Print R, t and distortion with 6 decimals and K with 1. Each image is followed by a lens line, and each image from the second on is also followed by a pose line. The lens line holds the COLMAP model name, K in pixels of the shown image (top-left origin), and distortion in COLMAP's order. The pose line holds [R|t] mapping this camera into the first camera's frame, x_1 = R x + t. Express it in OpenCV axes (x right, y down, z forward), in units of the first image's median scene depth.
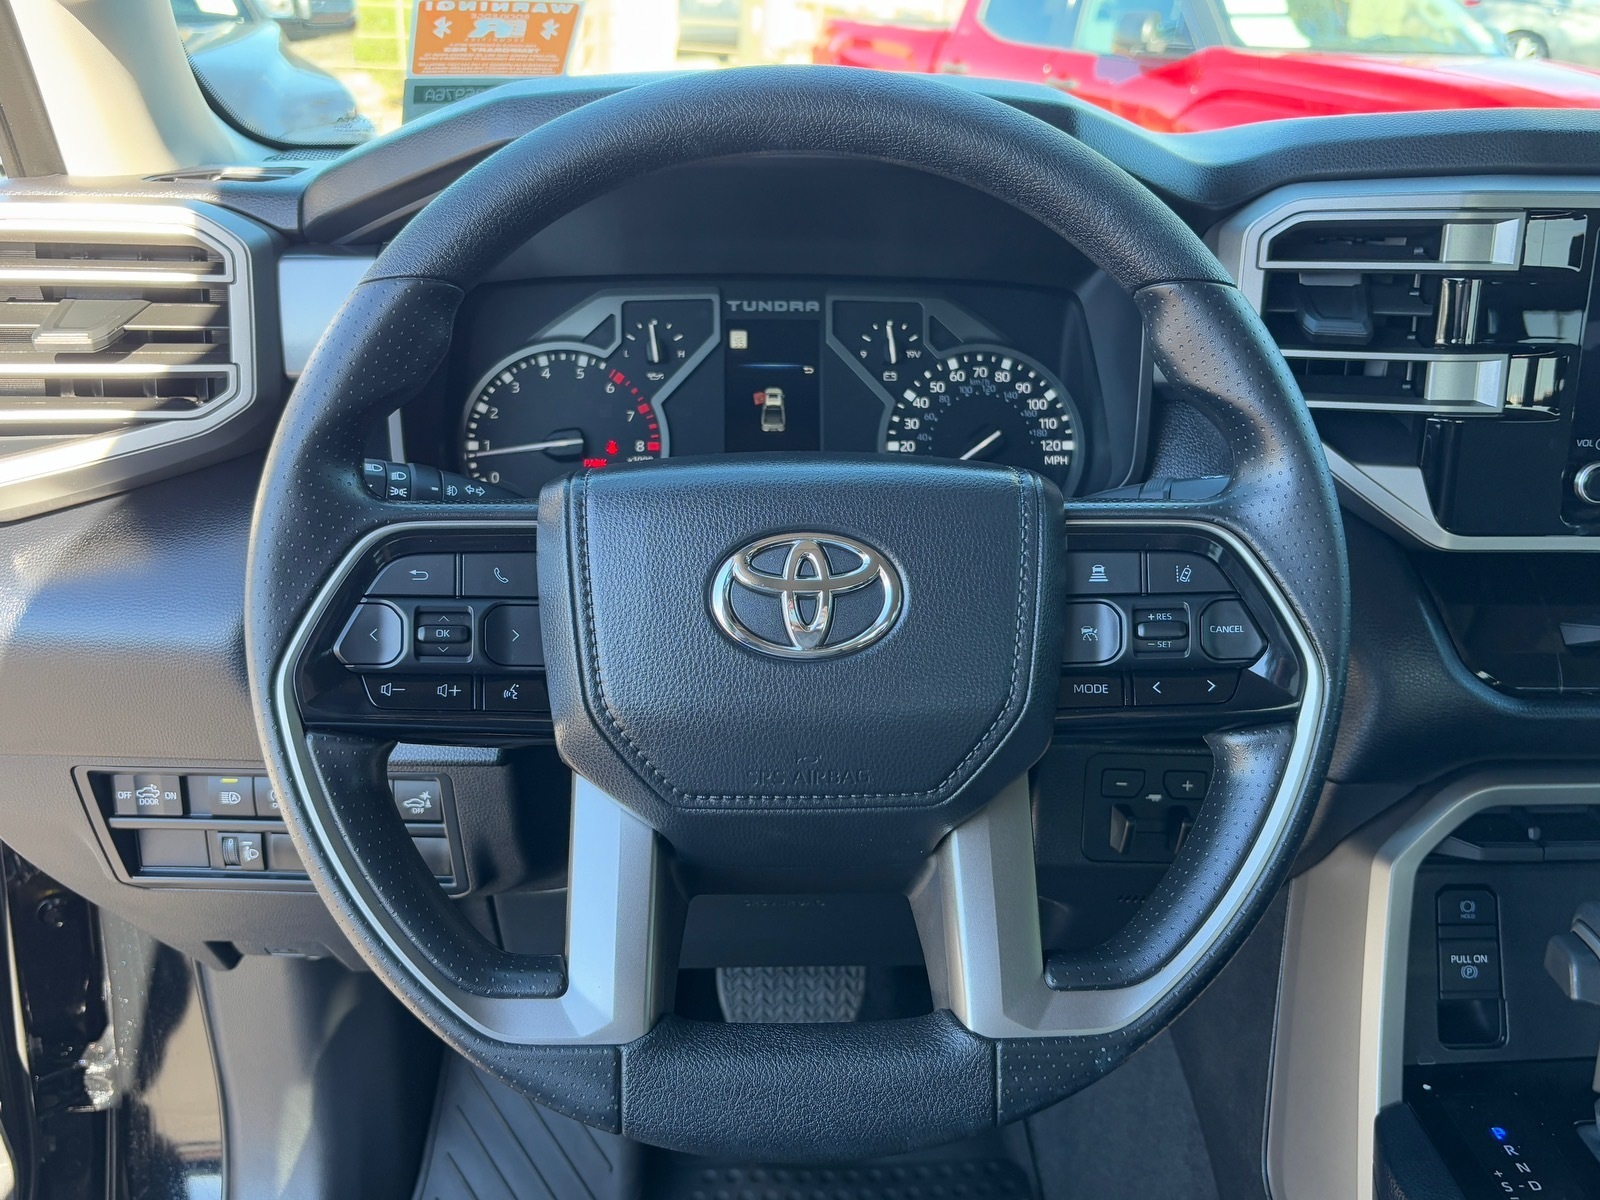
lens RADIAL K [[1411.4, 0, 795.6], [0, 1411.4, 589.6], [0, 0, 1]] dist [0.195138, -0.439292]
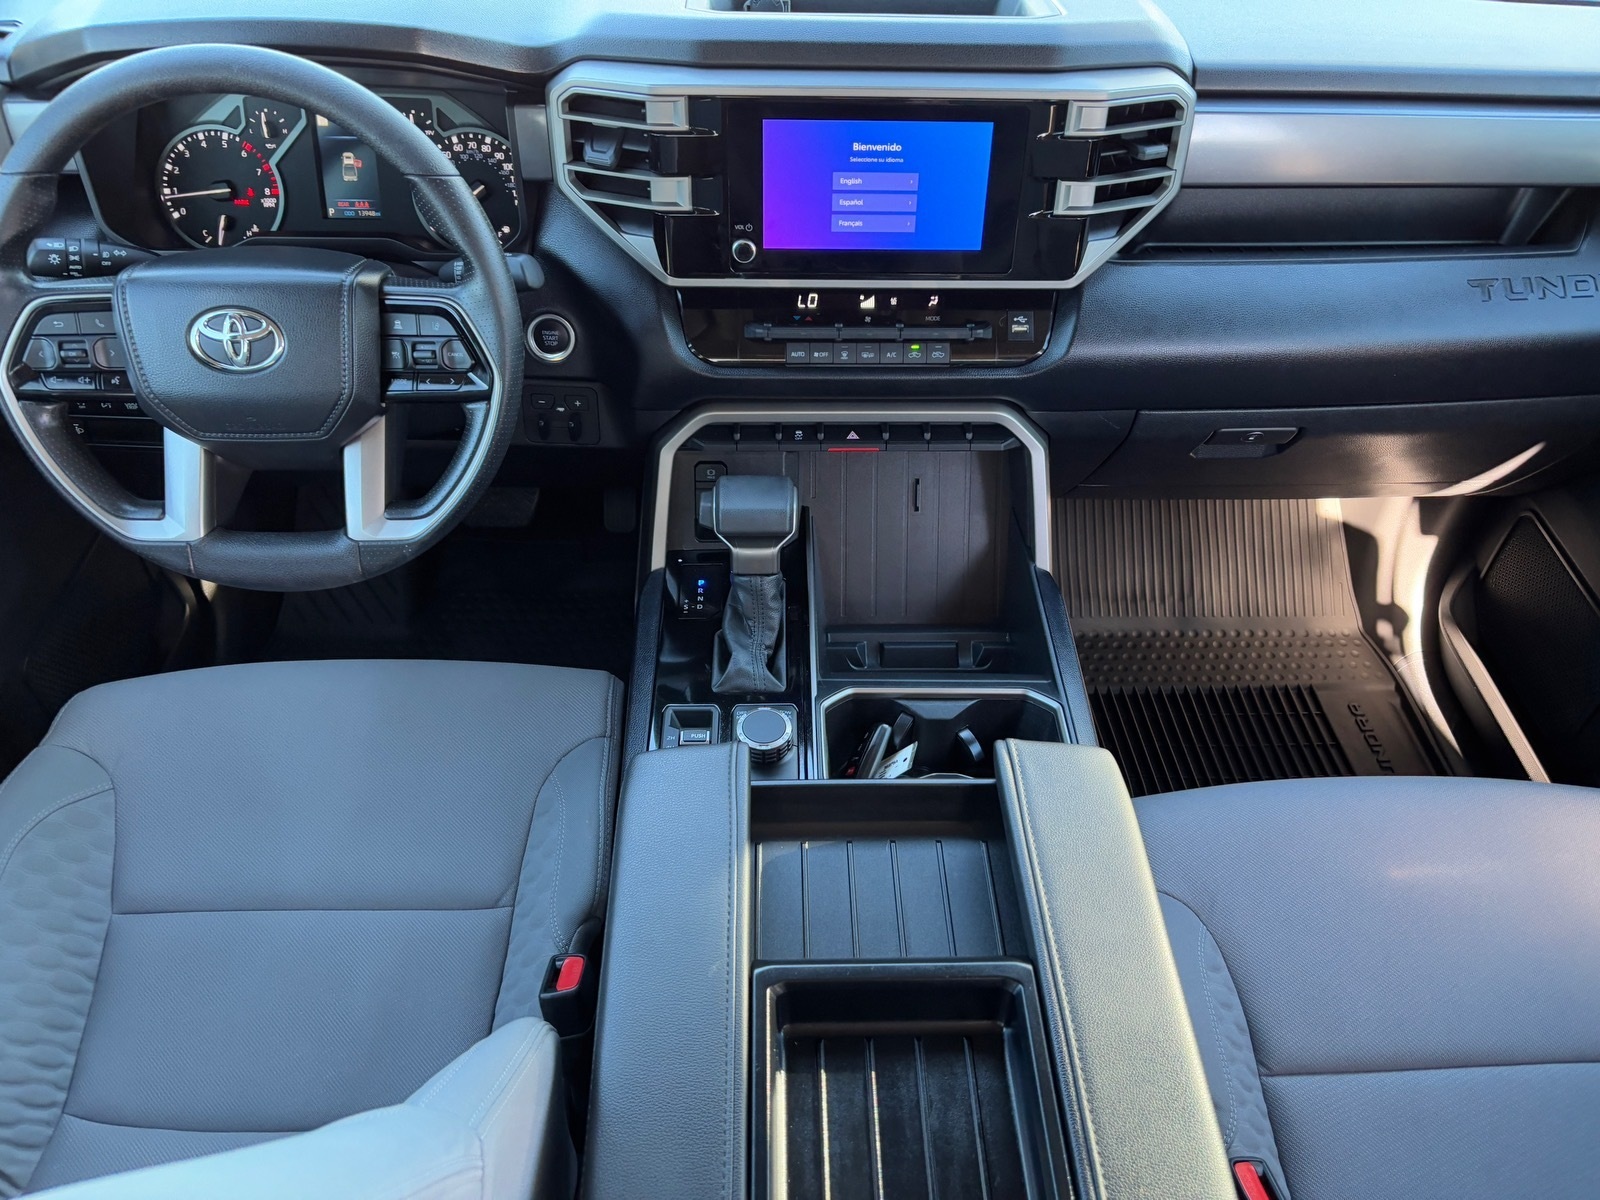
lens RADIAL K [[1220.9, 0, 814.7], [0, 1220.9, 608.6], [0, 0, 1]] dist [0.018499, -0.010422]
pose [[0.999863, 0.015029, -0.006996, 0.551342], [-0.011175, 0.922763, 0.385207, -0.211932], [0.012245, -0.385075, 0.922804, -0.510392]]
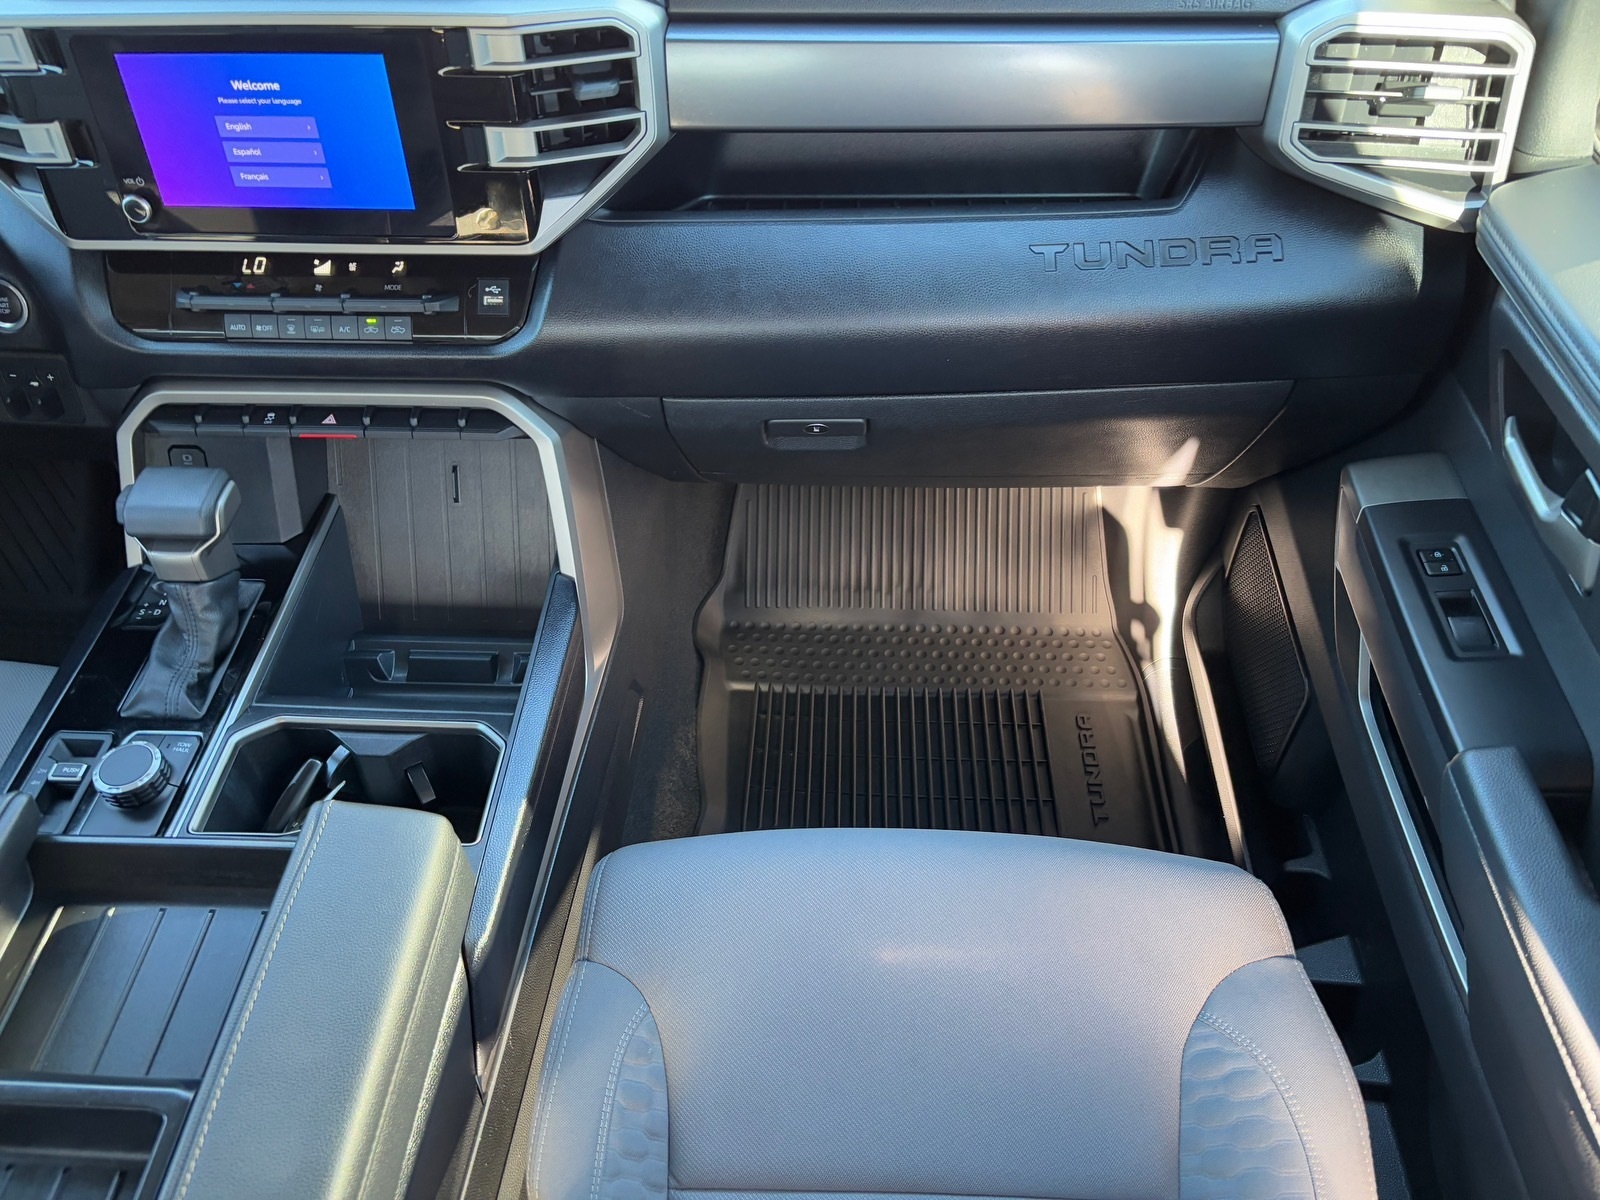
lens RADIAL K [[1210.9, 0, 804.0], [0, 1210.9, 608.4], [0, 0, 1]] dist [0.043280, -0.056790]
pose [[0.994627, 0.044496, -0.093477, 1.182394], [0.000903, 0.899159, 0.437621, -0.221022], [0.103524, -0.435354, 0.894287, -0.263580]]
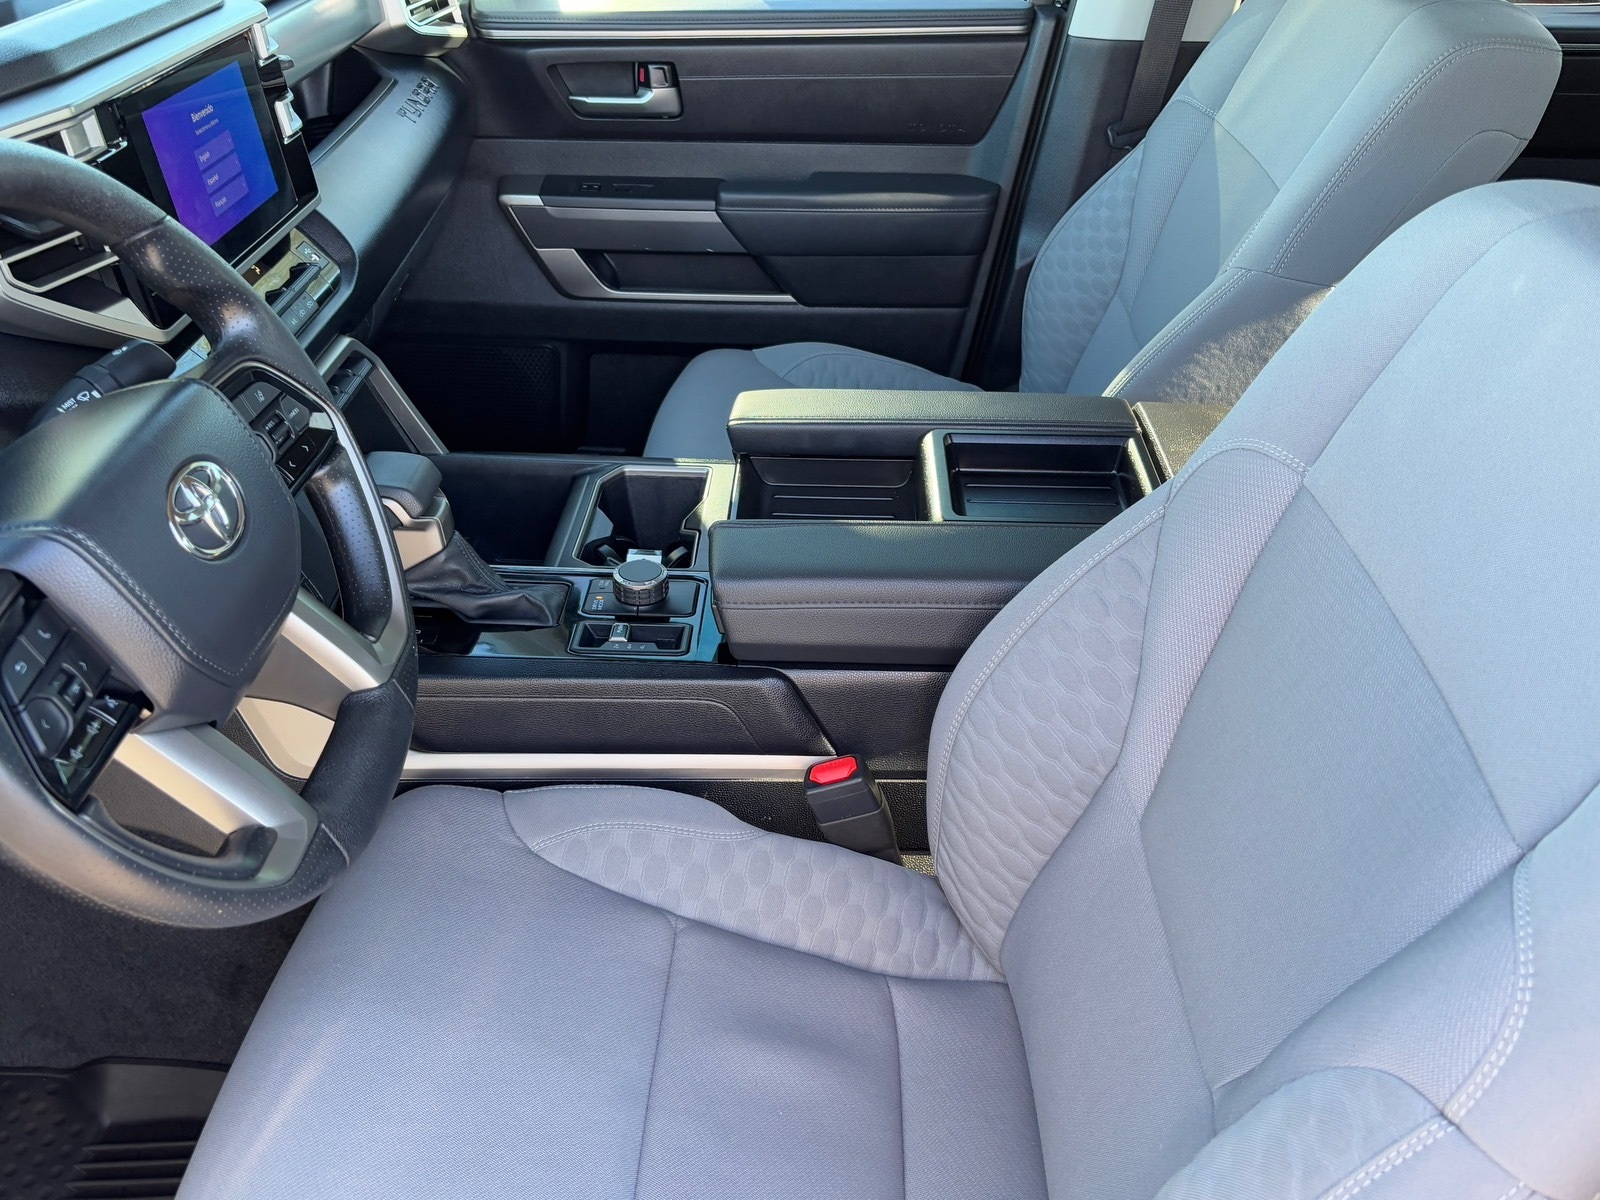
lens RADIAL K [[1424.3, 0, 800.0], [0, 1424.3, 600.0], [0, 0, 1]] dist [0.087180, -0.249943]
pose [[0.065597, -0.530821, 0.844941, -0.758688], [0.332744, 0.809936, 0.482996, -0.261325], [-0.940733, 0.249466, 0.229757, 0.084380]]
